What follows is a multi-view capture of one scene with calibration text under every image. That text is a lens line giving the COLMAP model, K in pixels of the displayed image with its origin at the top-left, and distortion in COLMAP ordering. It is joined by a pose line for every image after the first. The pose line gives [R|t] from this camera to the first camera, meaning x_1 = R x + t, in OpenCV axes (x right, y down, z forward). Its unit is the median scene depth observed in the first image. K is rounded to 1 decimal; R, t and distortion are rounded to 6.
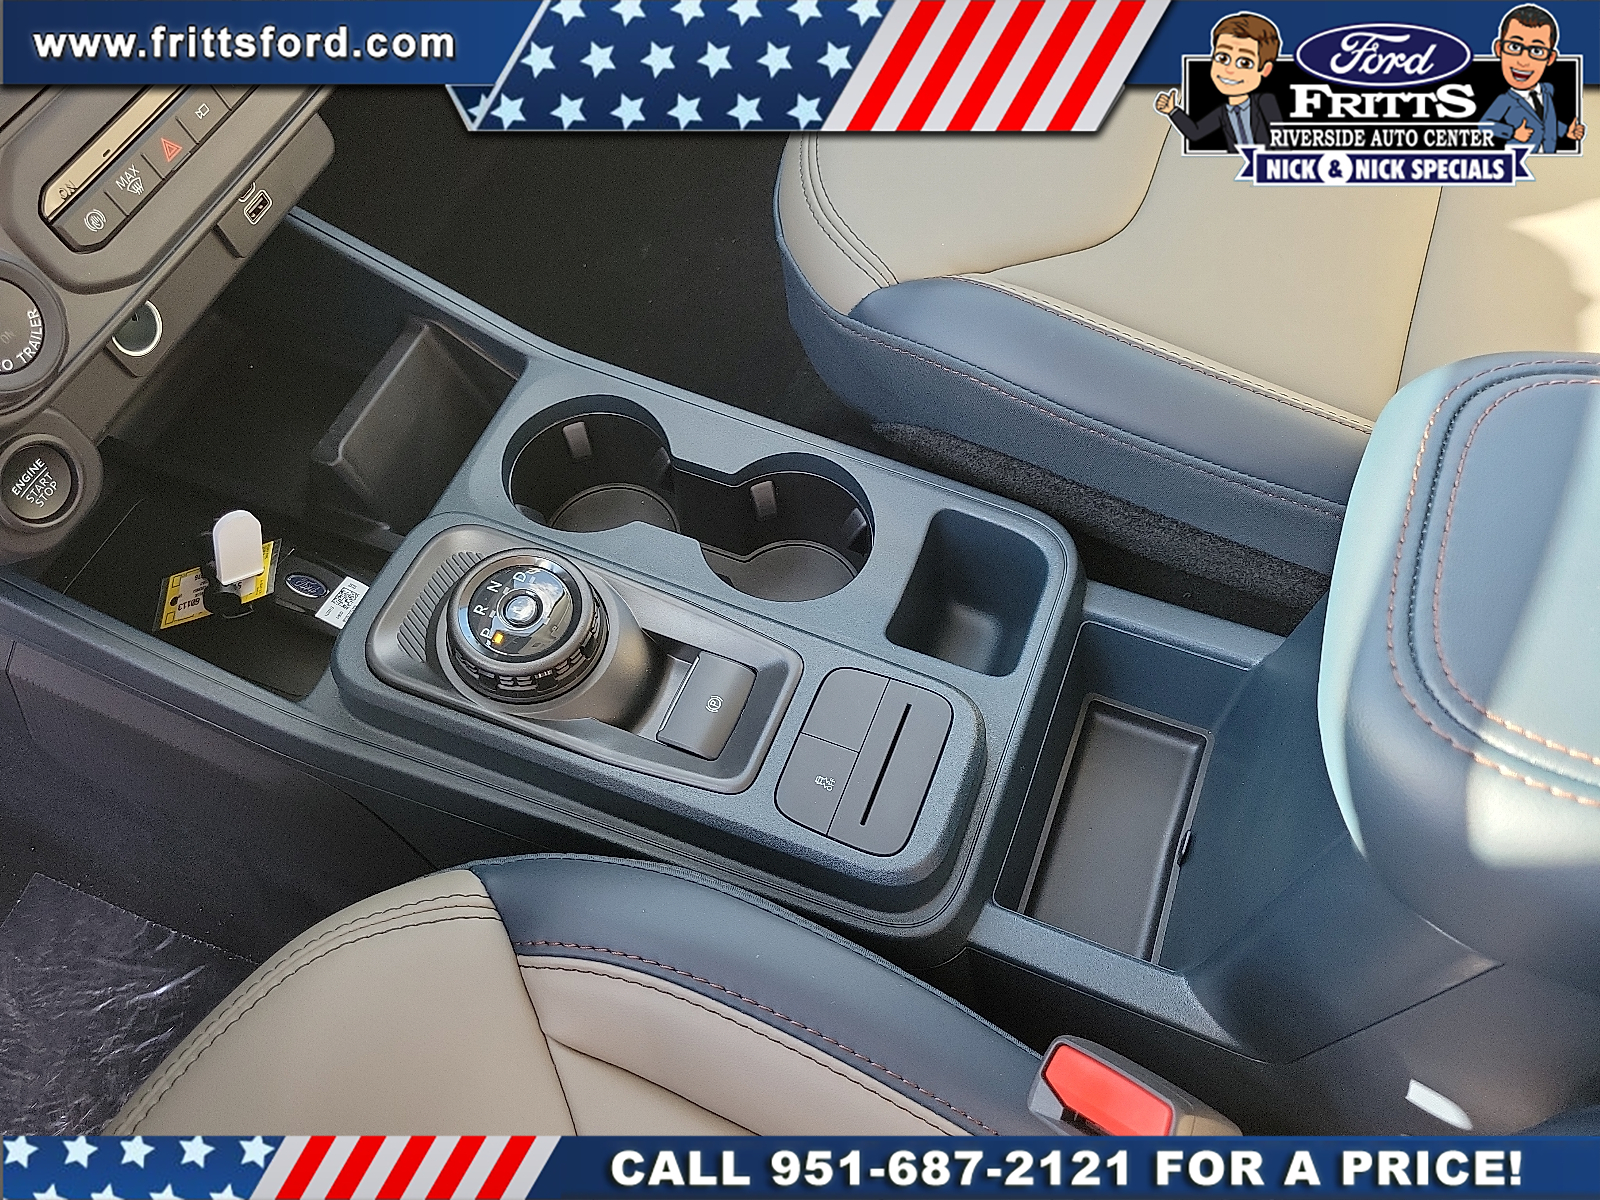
lens RADIAL K [[1156.1, 0, 778.4], [0, 1156.1, 594.8], [0, 0, 1]] dist [0.009808, -0.001869]
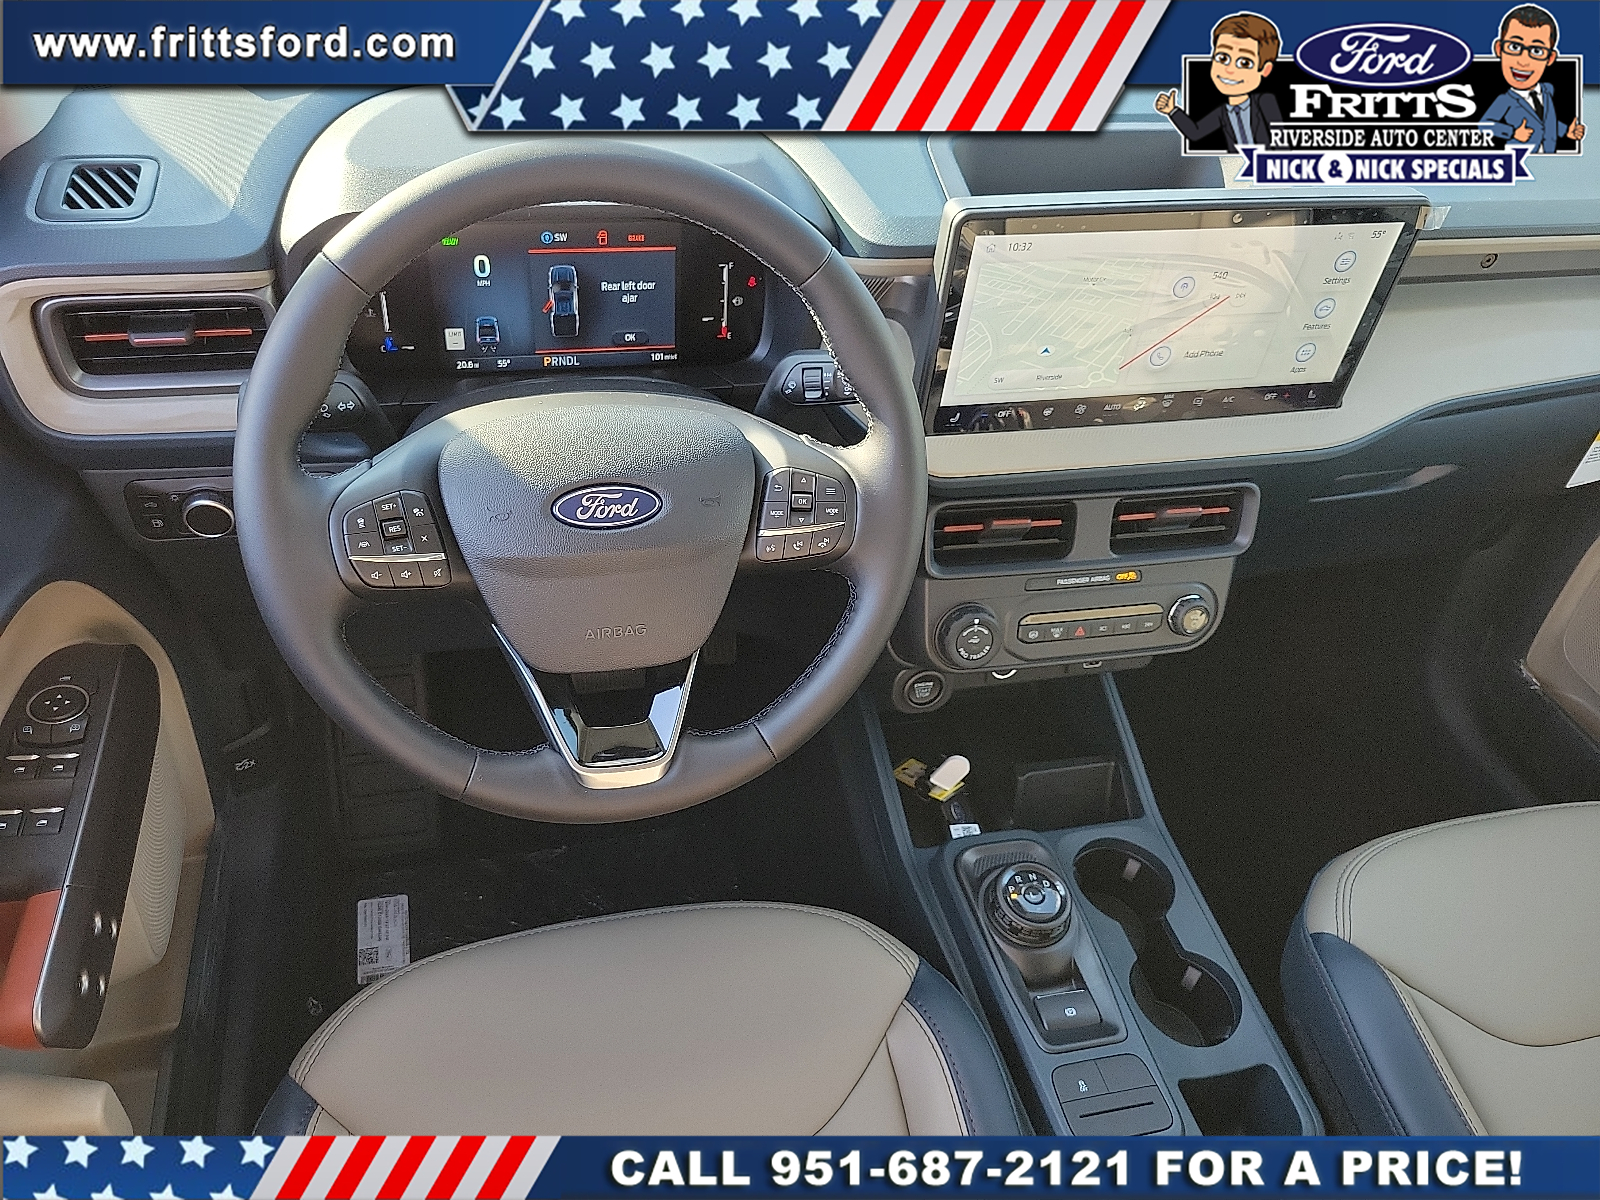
lens RADIAL K [[1156.1, 0, 778.4], [0, 1156.1, 594.8], [0, 0, 1]] dist [0.009808, -0.001869]
pose [[0.569454, 0.588753, -0.573665, 0.305996], [-0.756955, 0.647693, -0.086671, 0.162122], [0.320531, 0.483594, 0.814492, -0.827728]]
